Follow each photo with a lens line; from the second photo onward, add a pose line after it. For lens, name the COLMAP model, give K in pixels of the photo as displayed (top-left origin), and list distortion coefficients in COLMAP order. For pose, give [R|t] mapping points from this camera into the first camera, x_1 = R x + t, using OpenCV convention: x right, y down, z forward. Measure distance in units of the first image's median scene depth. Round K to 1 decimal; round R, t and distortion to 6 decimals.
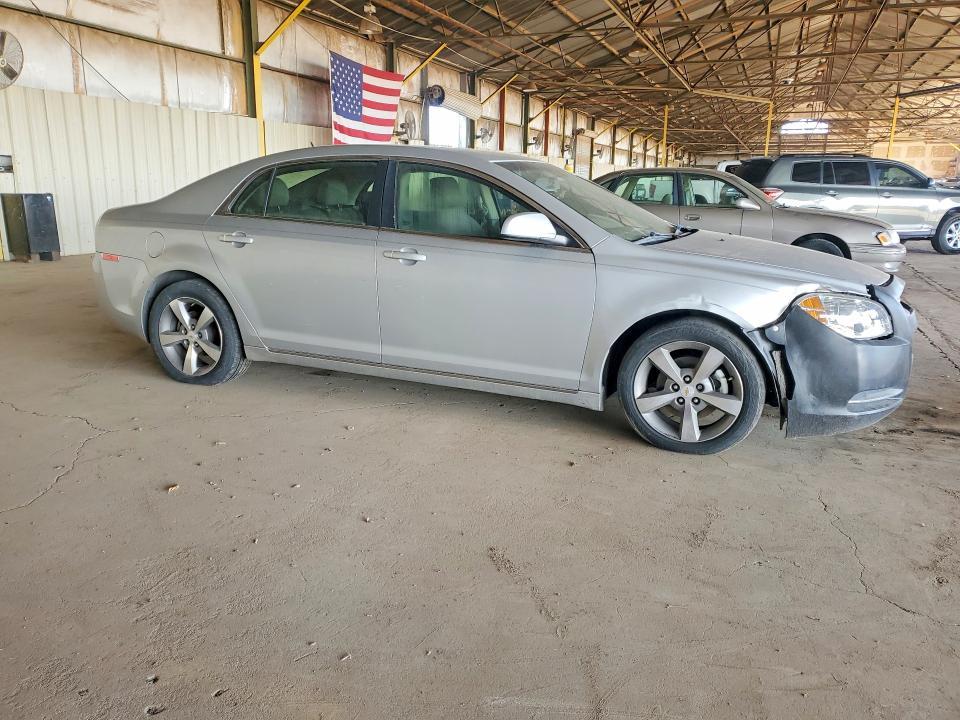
lens RADIAL K [[737.6, 0, 458.4], [0, 737.6, 362.2], [0, 0, 1]] dist [0.026993, -0.003514]
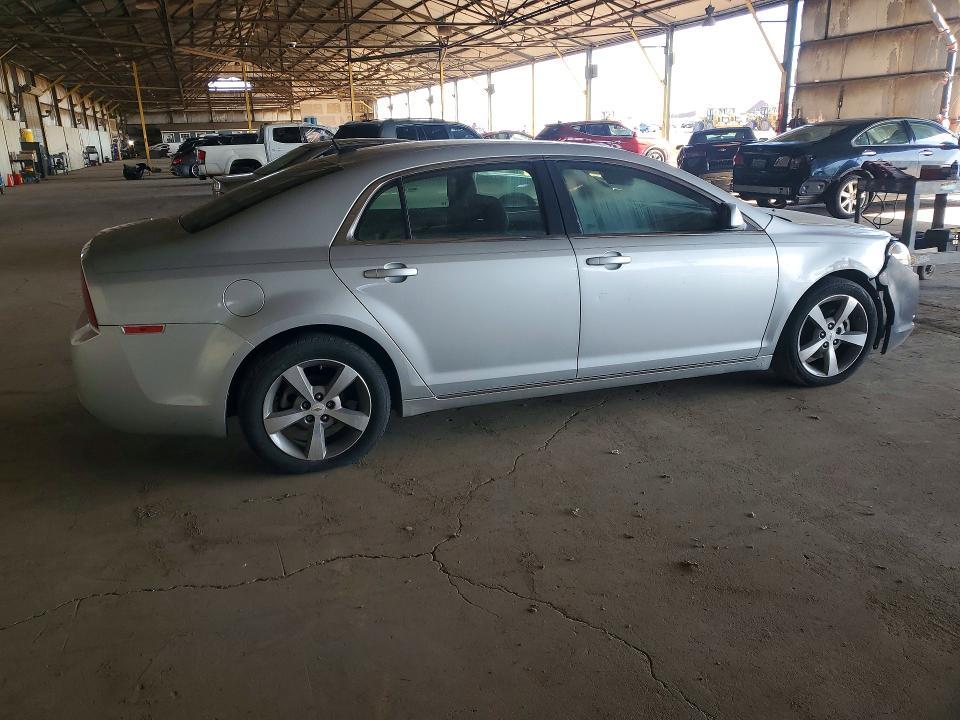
lens RADIAL K [[737.6, 0, 458.4], [0, 737.6, 362.2], [0, 0, 1]] dist [0.026993, -0.003514]
pose [[0.749919, -0.230243, 0.620169, -0.745420], [0.196809, 0.972679, 0.123130, -0.153606], [-0.631575, 0.029717, 0.774745, 0.346007]]
